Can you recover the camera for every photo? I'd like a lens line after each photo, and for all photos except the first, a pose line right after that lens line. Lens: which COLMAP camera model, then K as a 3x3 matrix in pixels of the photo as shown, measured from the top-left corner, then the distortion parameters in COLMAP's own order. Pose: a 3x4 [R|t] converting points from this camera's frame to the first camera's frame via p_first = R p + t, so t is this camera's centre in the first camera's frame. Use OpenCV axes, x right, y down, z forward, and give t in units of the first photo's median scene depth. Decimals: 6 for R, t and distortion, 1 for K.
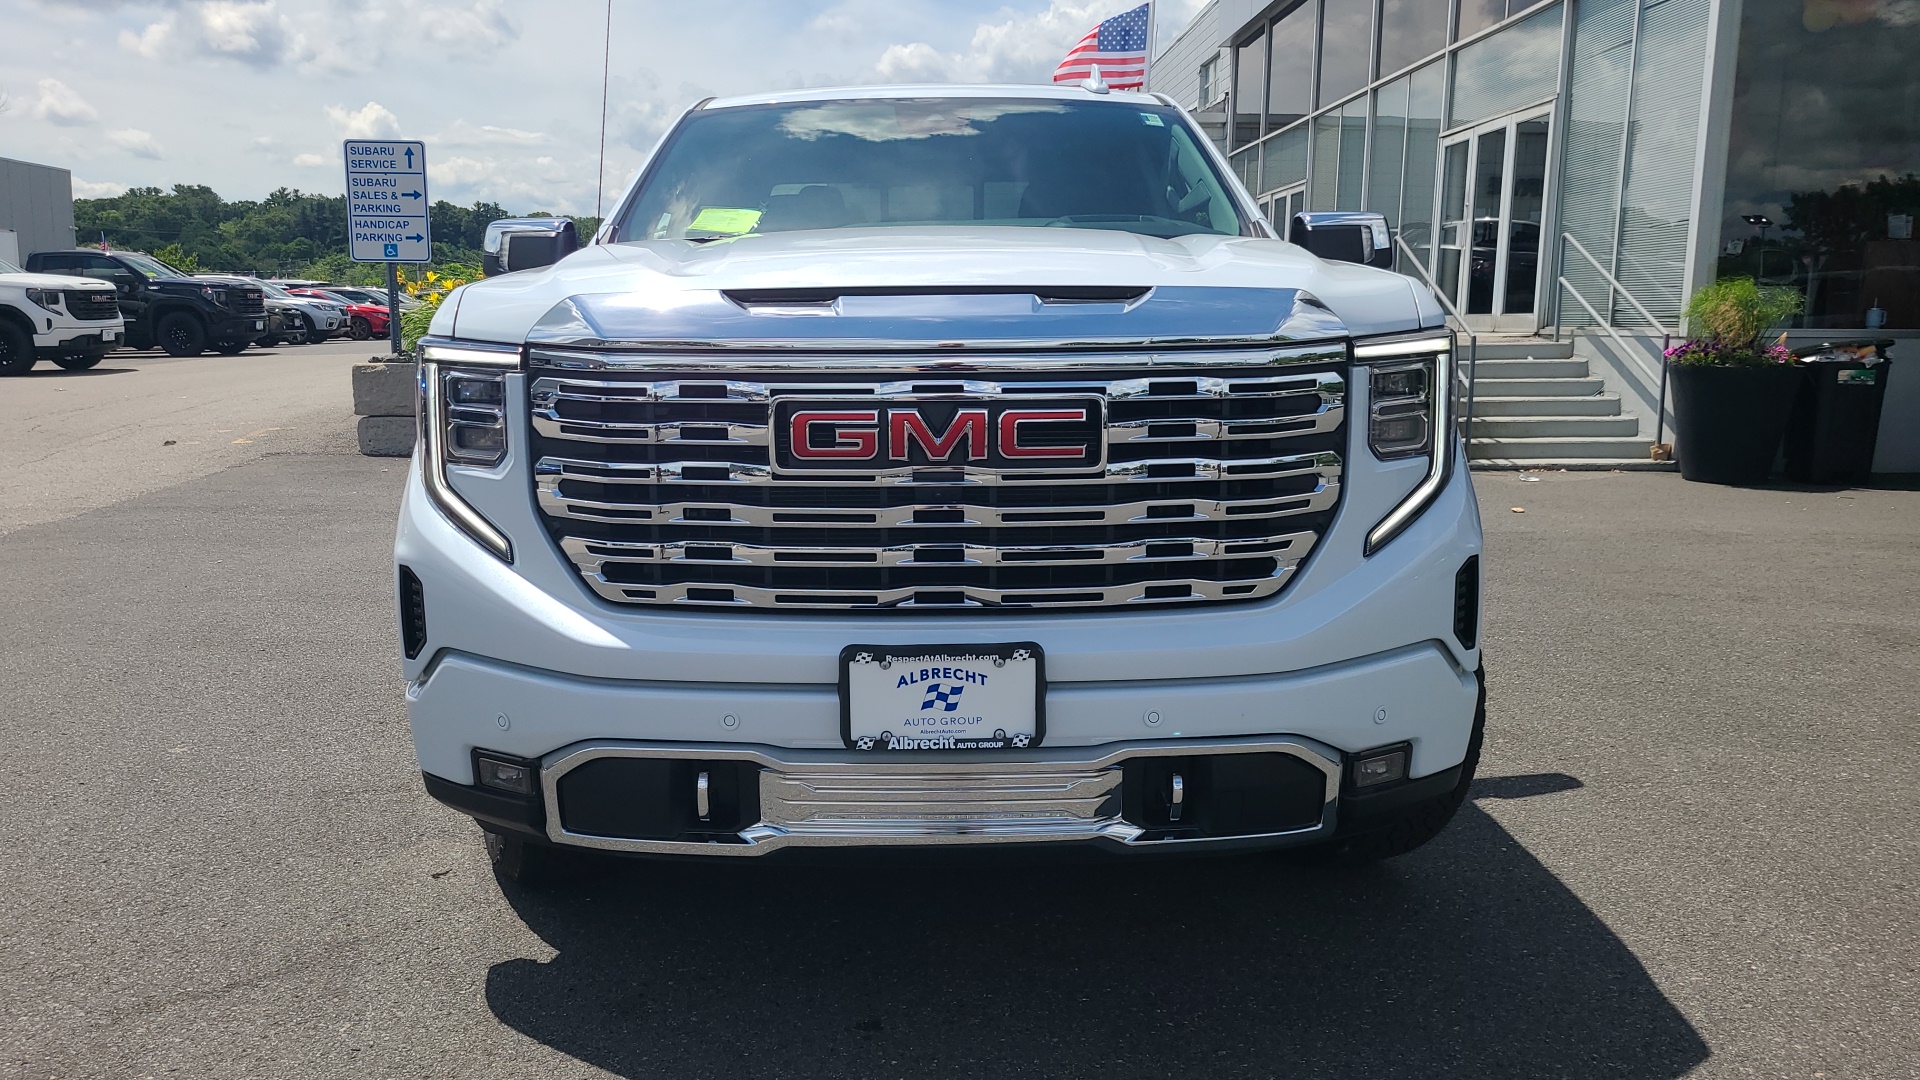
lens RADIAL K [[1435.4, 0, 943.0], [0, 1435.4, 552.9], [0, 0, 1]] dist [0.049203, -0.042514]
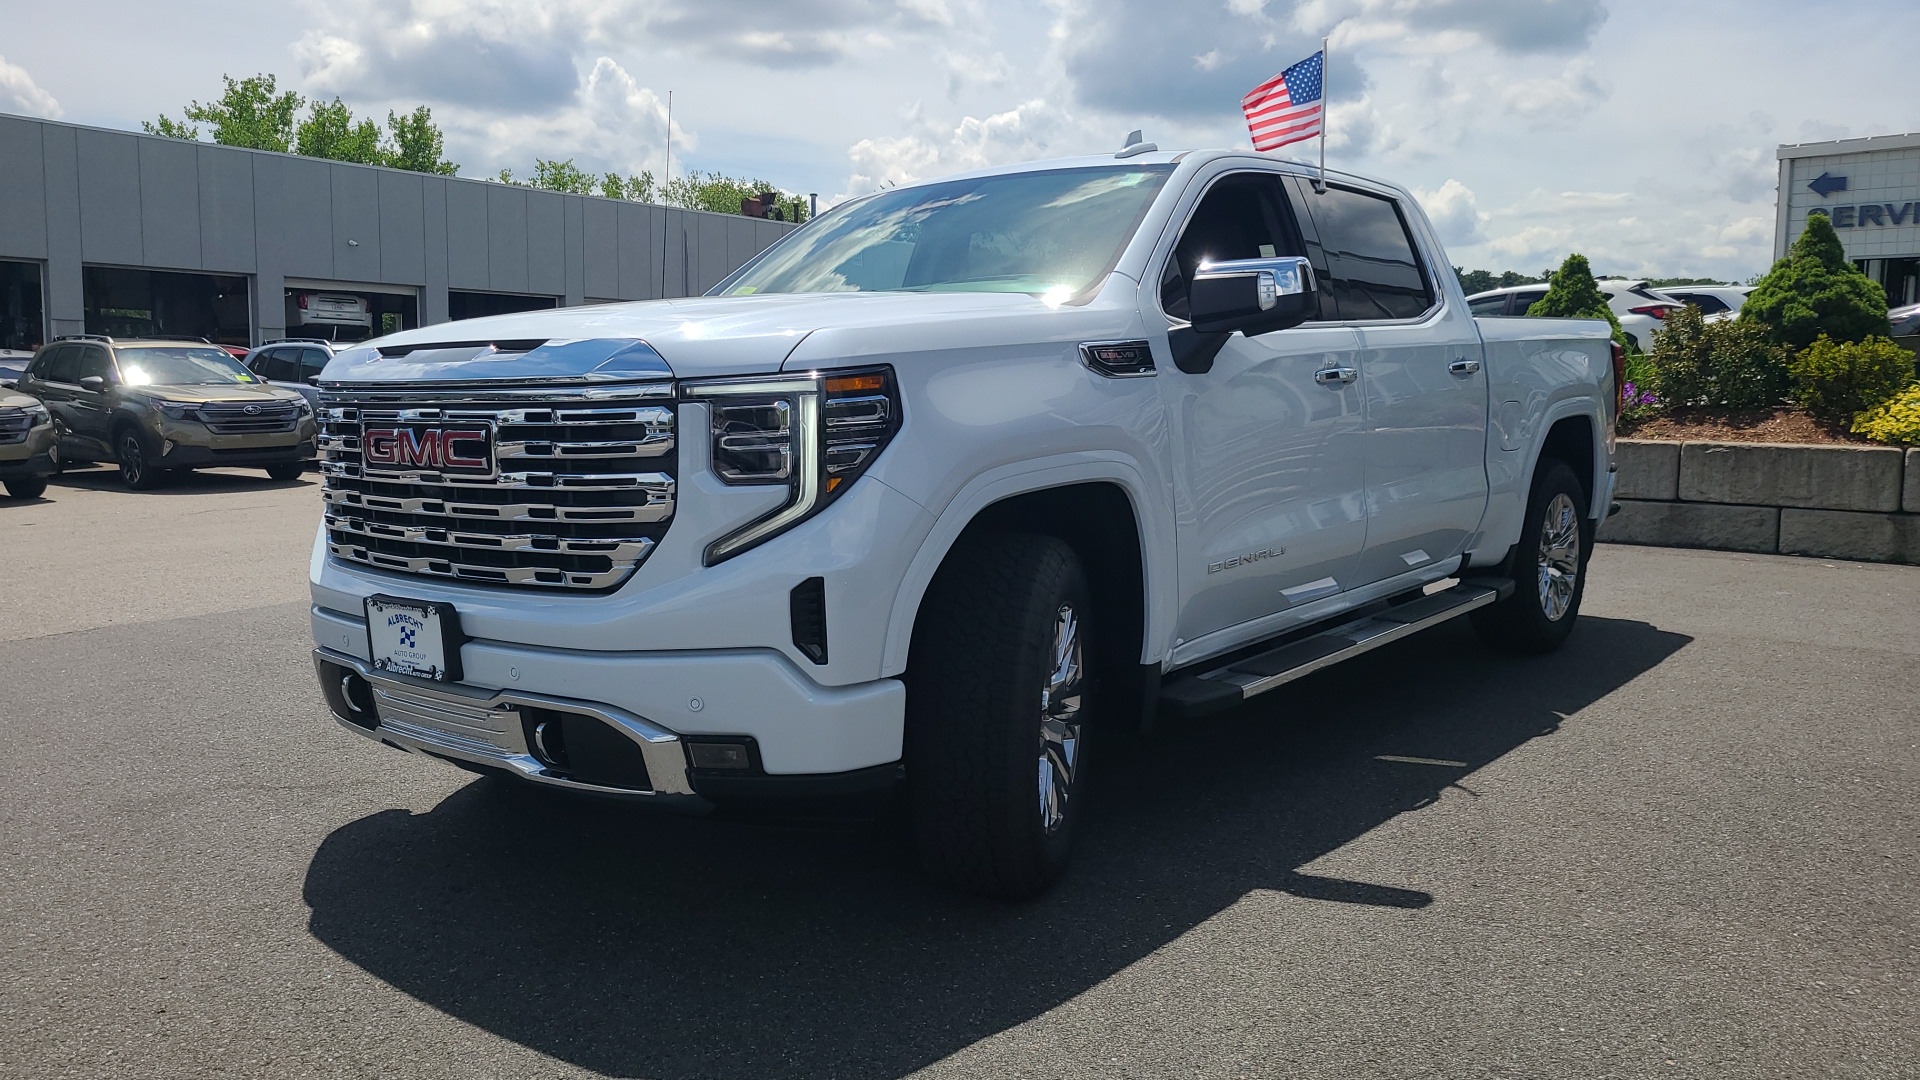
lens RADIAL K [[1435.4, 0, 906.9], [0, 1435.4, 545.0], [0, 0, 1]] dist [0.049203, -0.042514]
pose [[0.765884, 0.065455, -0.639638, 1.213384], [-0.100230, 0.994798, -0.018213, -0.009754], [0.635118, 0.078060, 0.768460, 0.224463]]
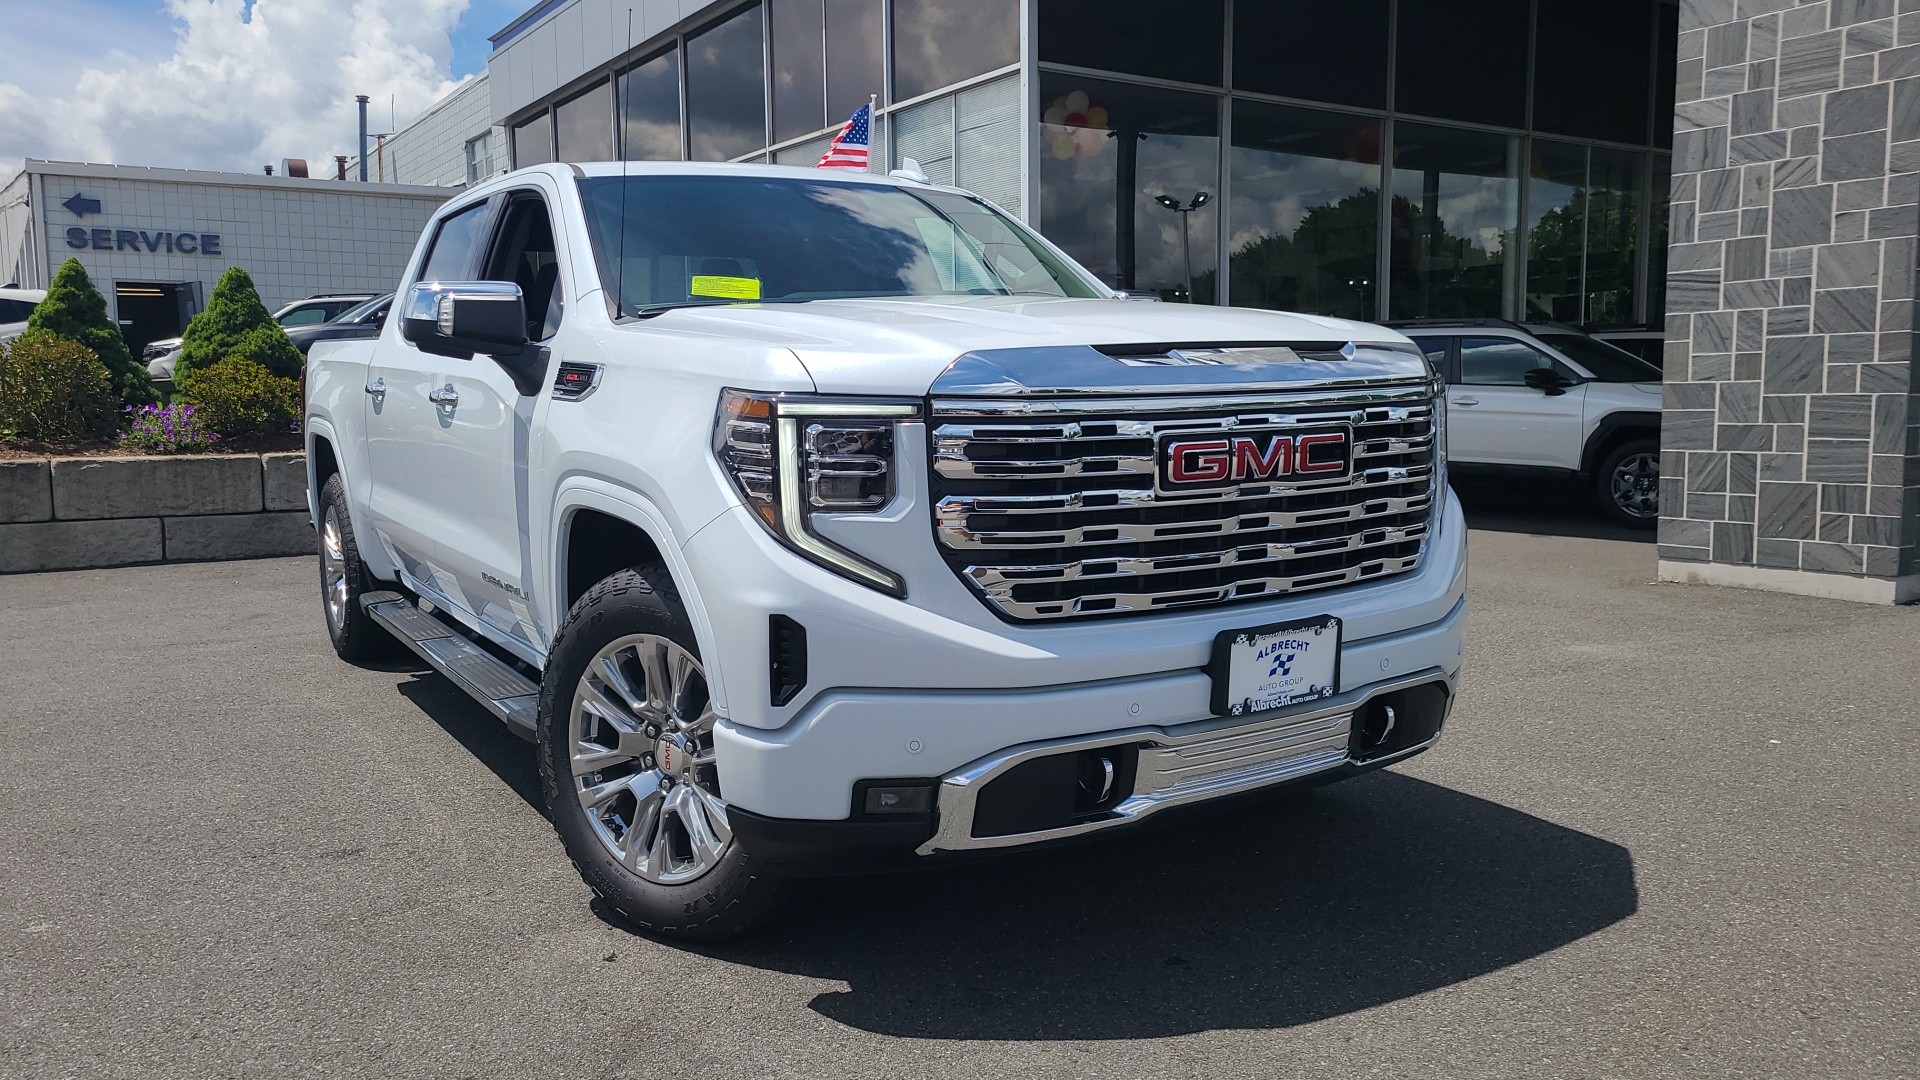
lens RADIAL K [[1435.4, 0, 944.8], [0, 1435.4, 548.3], [0, 0, 1]] dist [0.049203, -0.042514]
pose [[0.847102, -0.074973, 0.526115, -0.881420], [0.104053, 0.994236, -0.025856, 0.001005], [-0.521144, 0.076647, 0.850020, 0.070621]]
